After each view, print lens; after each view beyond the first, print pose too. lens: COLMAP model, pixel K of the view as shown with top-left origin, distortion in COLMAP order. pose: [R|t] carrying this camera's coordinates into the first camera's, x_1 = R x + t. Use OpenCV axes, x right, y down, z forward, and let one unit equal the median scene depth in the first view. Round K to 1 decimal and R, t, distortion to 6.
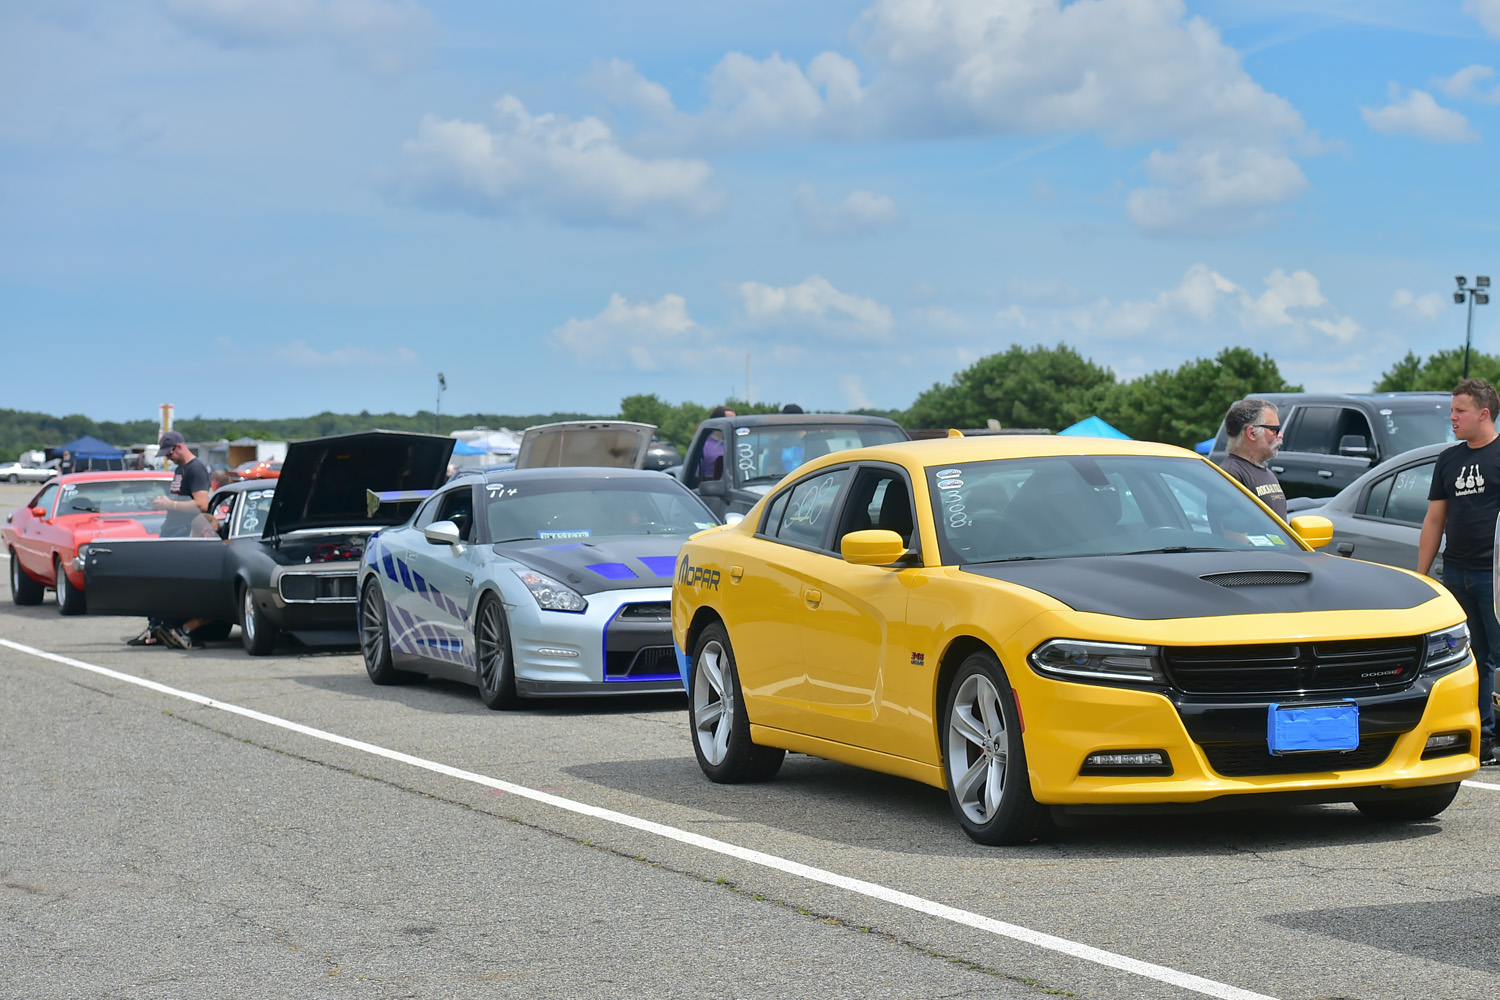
lens RADIAL K [[3244.0, 0, 749.9], [0, 3244.0, 498.7], [0, 0, 1]] dist [-0.006139, 0.000000]
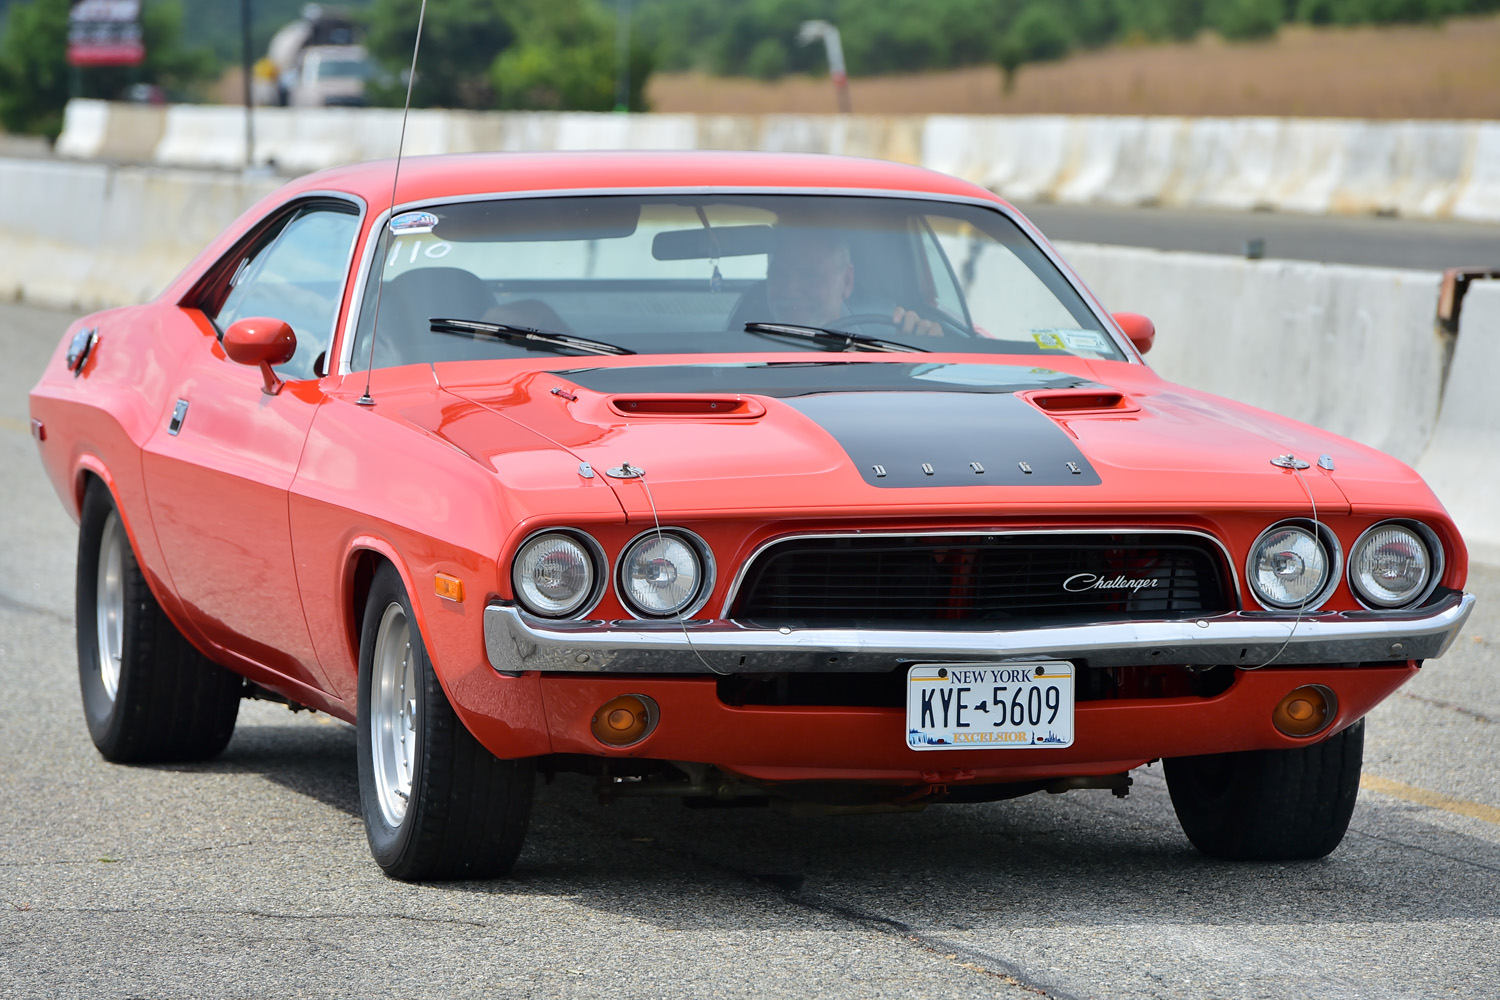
lens RADIAL K [[8001.6, 0, 750.2], [0, 8001.6, 500.7], [0, 0, 1]] dist [2.488516, 0.000000]
pose [[0.992917, 0.023301, -0.116505, -0.127842], [-0.019564, 0.999260, 0.033115, -0.003127], [0.117191, -0.030601, 0.992638, 0.493599]]
